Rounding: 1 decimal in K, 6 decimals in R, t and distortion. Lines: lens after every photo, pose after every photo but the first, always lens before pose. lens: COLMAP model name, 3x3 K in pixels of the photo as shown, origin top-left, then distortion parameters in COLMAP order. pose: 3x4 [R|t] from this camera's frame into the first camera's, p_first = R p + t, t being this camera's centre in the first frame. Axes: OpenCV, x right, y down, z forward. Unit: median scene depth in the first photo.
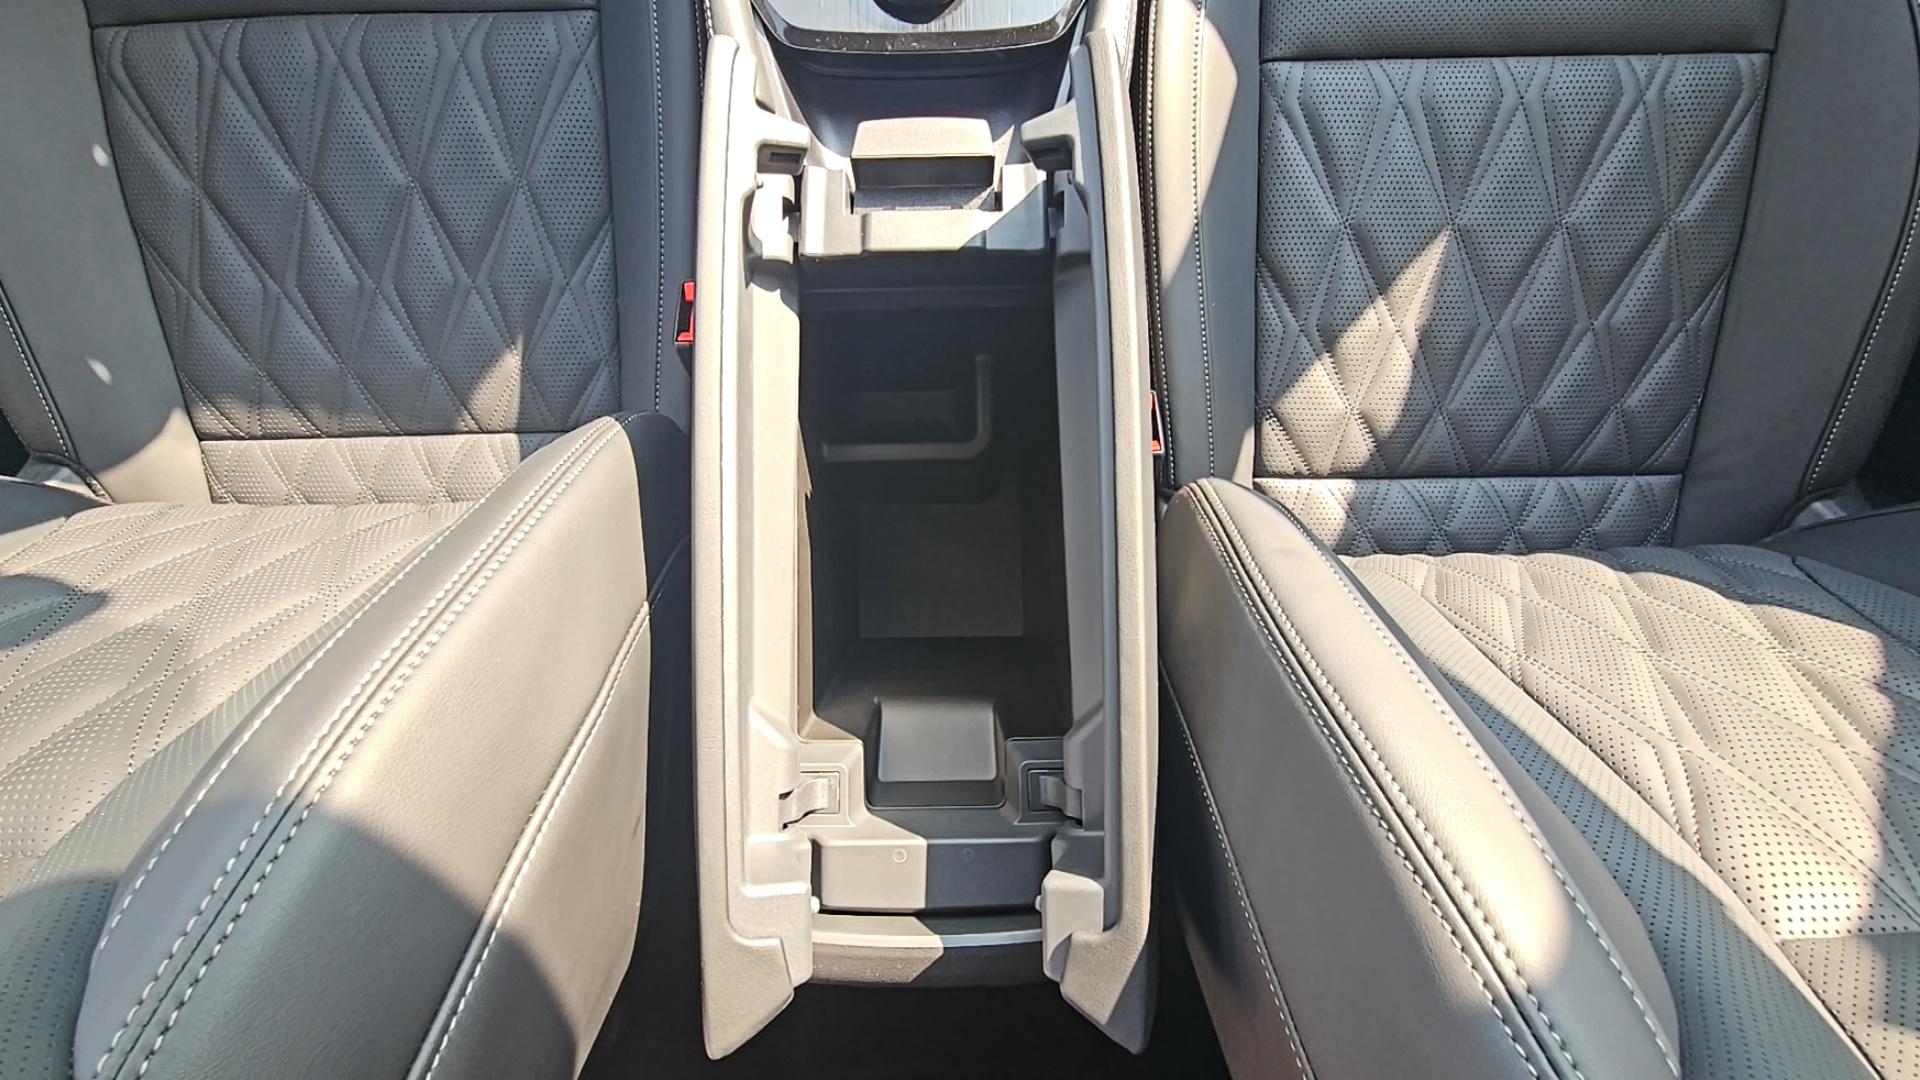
lens RADIAL K [[861.1, 0, 960.0], [0, 861.1, 540.0], [0, 0, 1]] dist [0.015426, -0.008287]
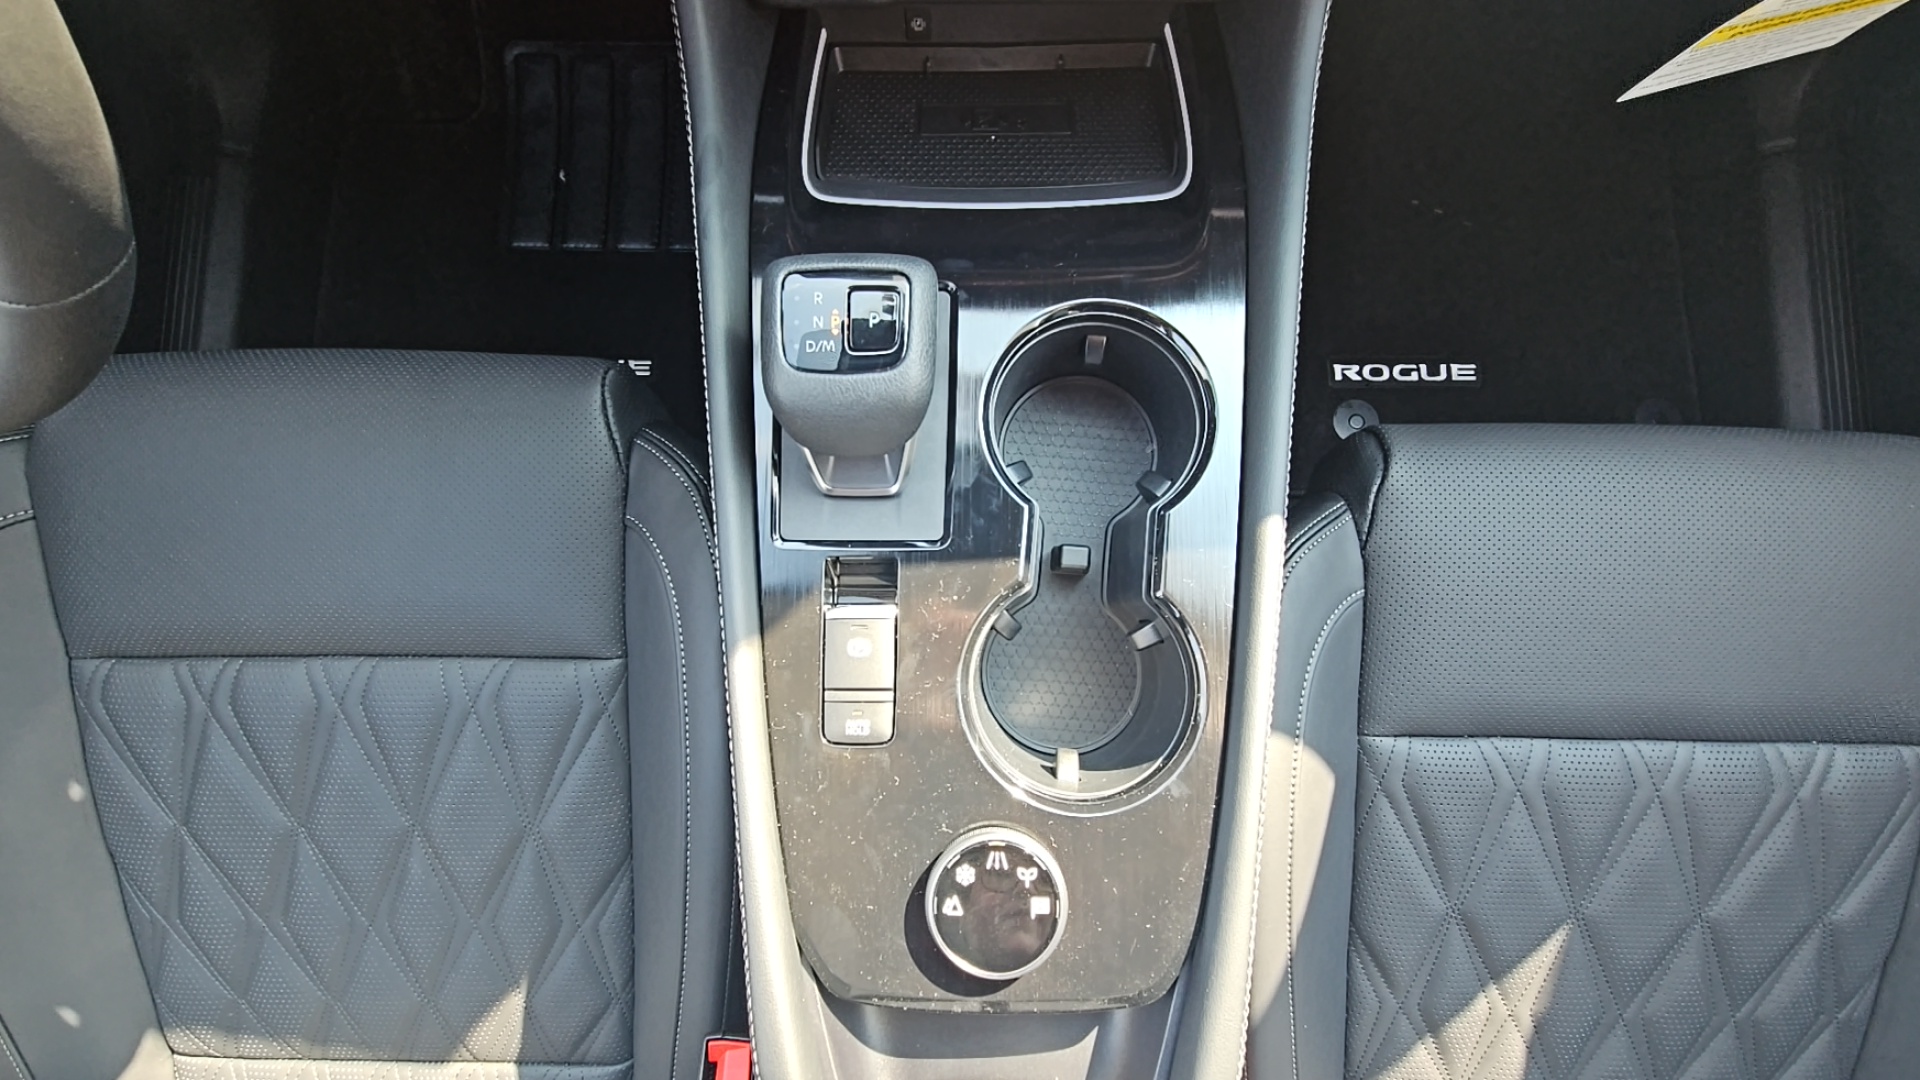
lens RADIAL K [[861.1, 0, 960.0], [0, 861.1, 540.0], [0, 0, 1]] dist [0.015426, -0.008287]
pose [[0.999594, 0.023109, -0.016684, -0.052470], [-0.023612, 0.999253, -0.030597, -0.699048], [0.015964, 0.030978, 0.999393, 0.094477]]
